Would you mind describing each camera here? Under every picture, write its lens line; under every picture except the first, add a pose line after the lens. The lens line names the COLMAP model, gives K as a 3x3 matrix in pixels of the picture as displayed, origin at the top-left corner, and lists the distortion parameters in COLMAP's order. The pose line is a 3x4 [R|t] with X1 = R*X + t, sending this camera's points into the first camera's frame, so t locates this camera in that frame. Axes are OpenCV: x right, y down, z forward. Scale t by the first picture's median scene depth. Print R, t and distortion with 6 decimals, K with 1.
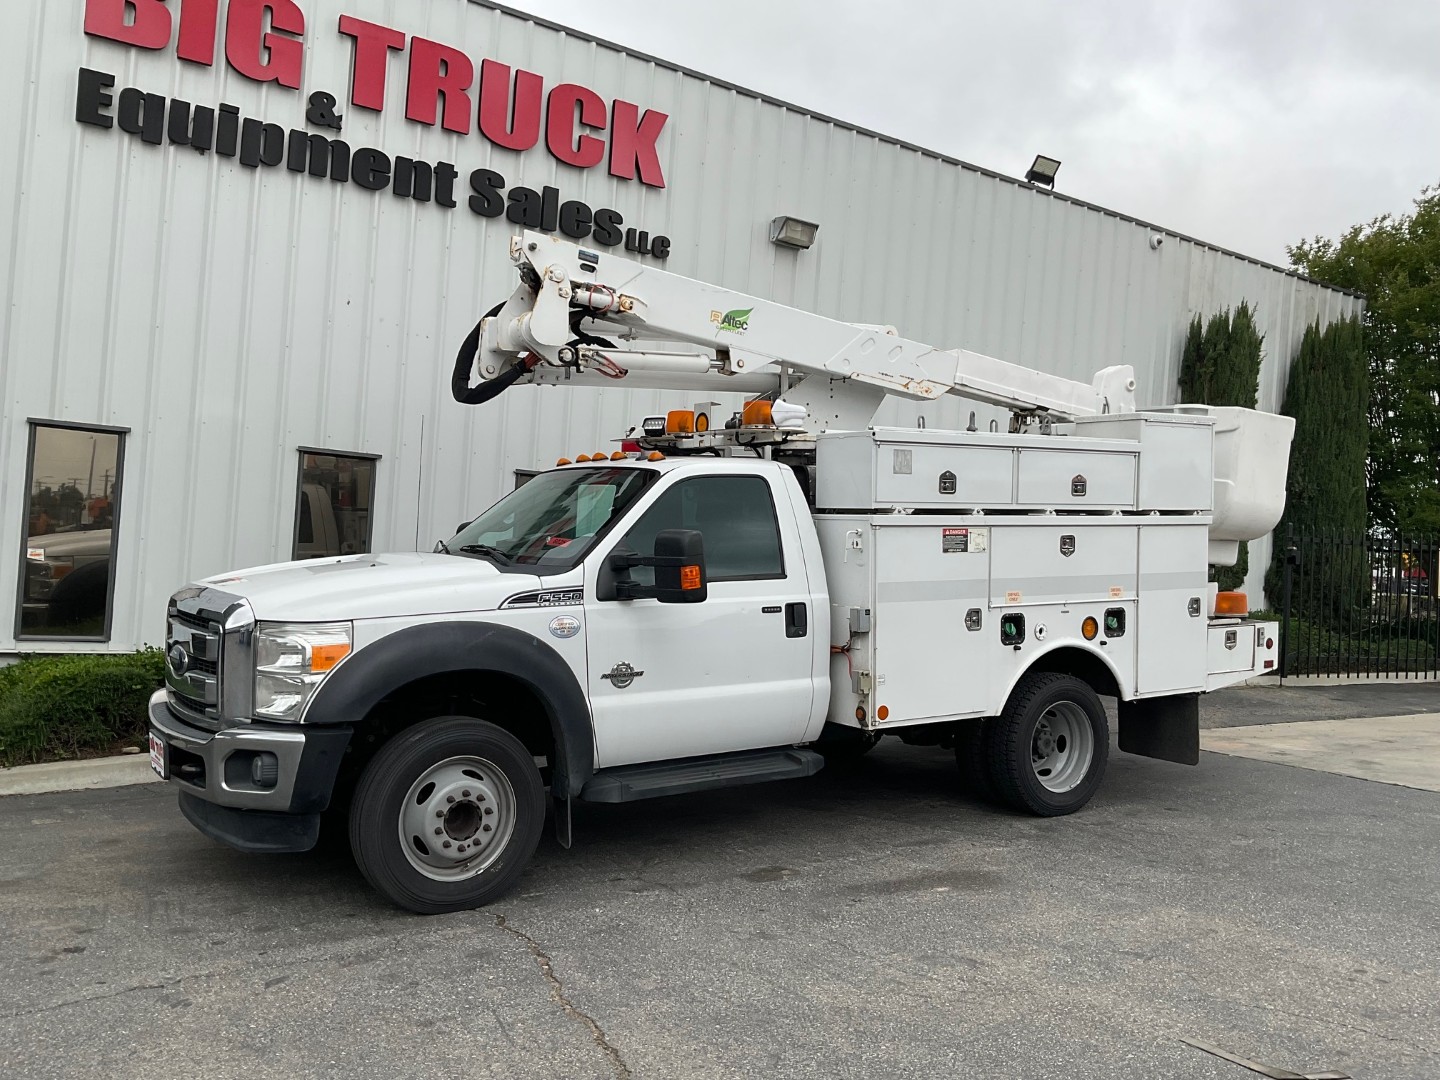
lens RADIAL K [[1199.6, 0, 719.6], [0, 1199.6, 574.0], [0, 0, 1]] dist [0.069009, -0.102711]
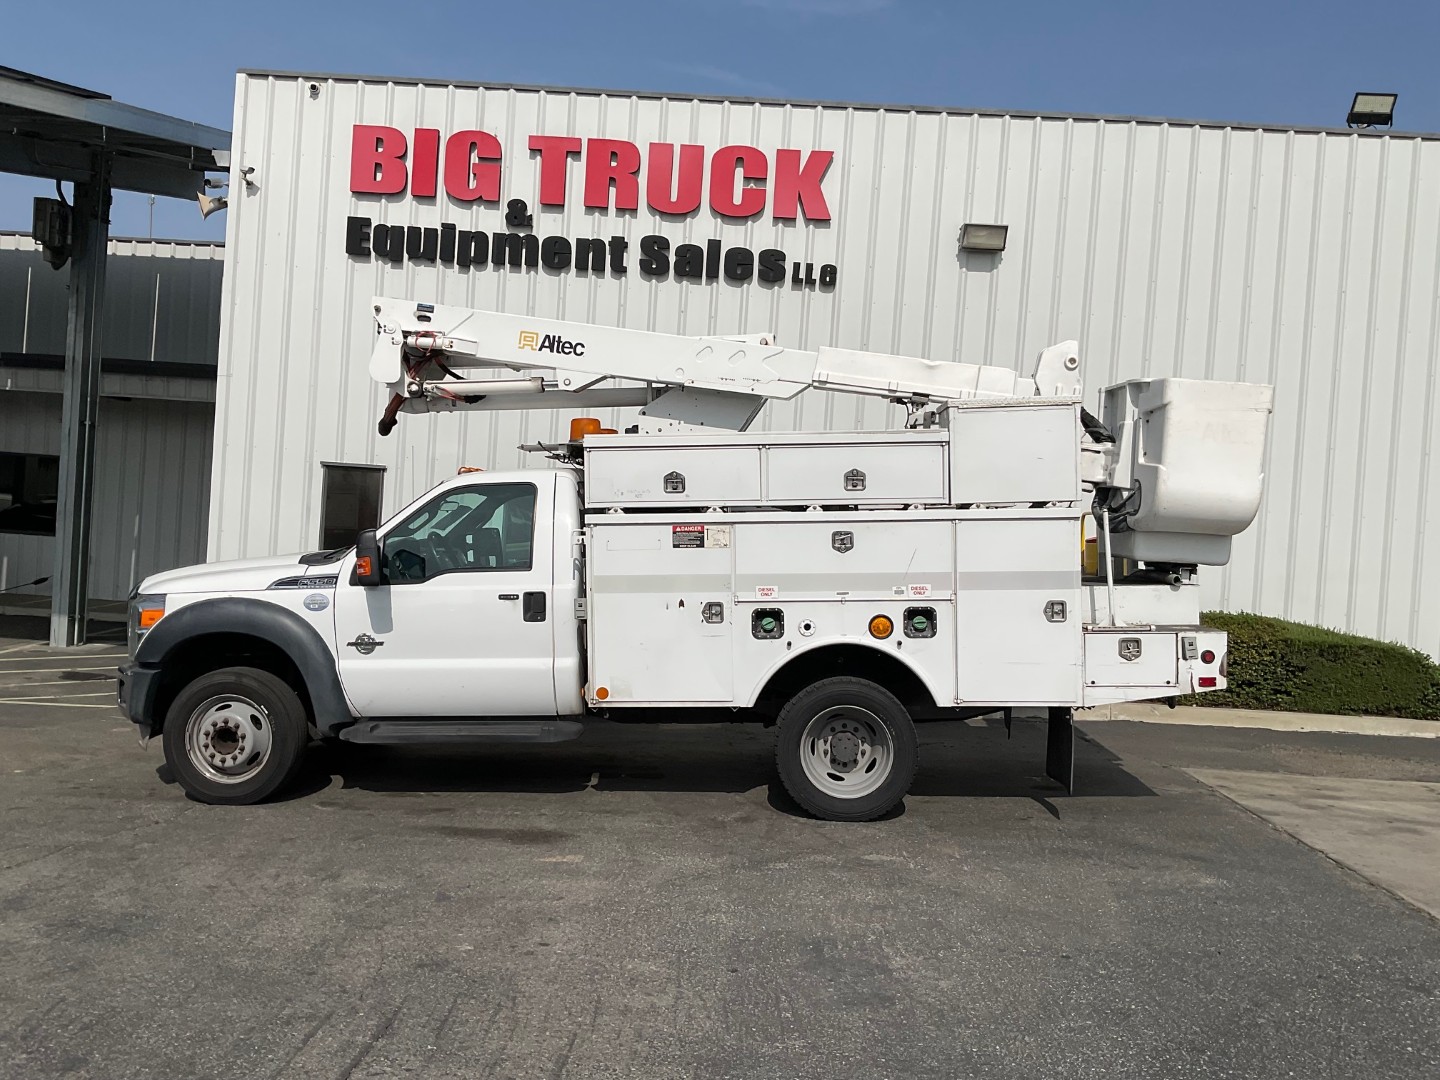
lens RADIAL K [[1199.6, 0, 706.6], [0, 1199.6, 554.9], [0, 0, 1]] dist [0.069009, -0.102711]
pose [[0.820625, -0.009298, -0.571391, 0.823527], [-0.015488, 0.999139, -0.038501, 0.029356], [0.571257, 0.040445, 0.819774, 0.138474]]
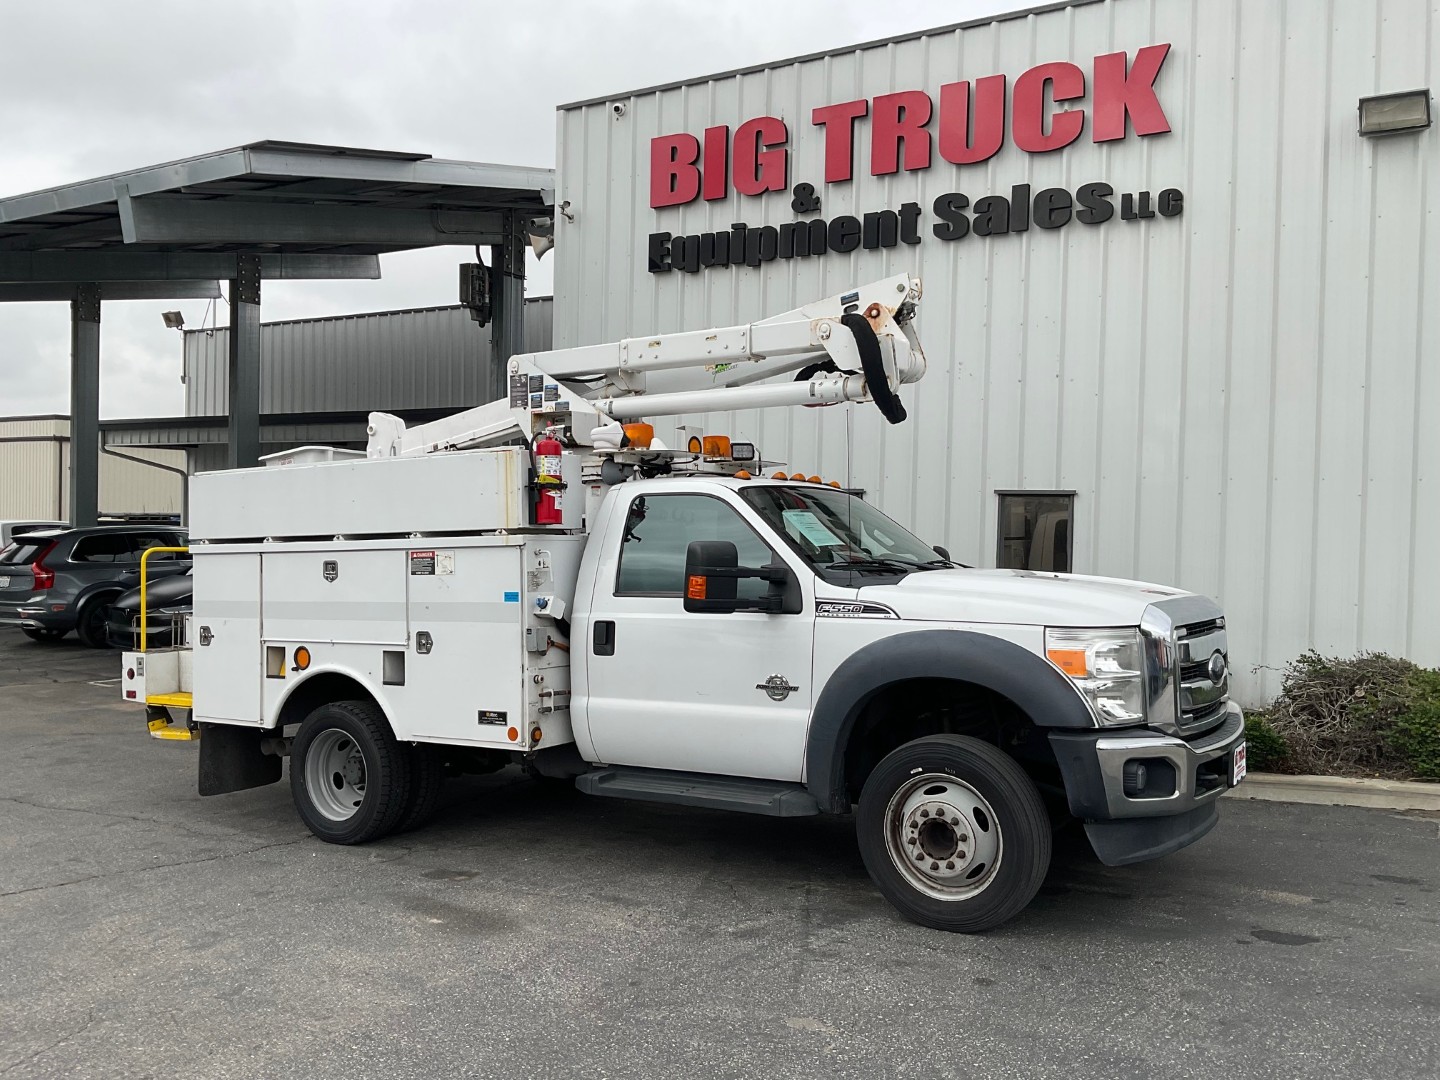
lens RADIAL K [[1199.6, 0, 718.5], [0, 1199.6, 564.5], [0, 0, 1]] dist [0.069009, -0.102711]
pose [[0.386671, -0.020509, -0.921990, 1.029241], [-0.014712, 0.999488, -0.028403, -0.000197], [0.922100, 0.024547, 0.386172, 0.726109]]
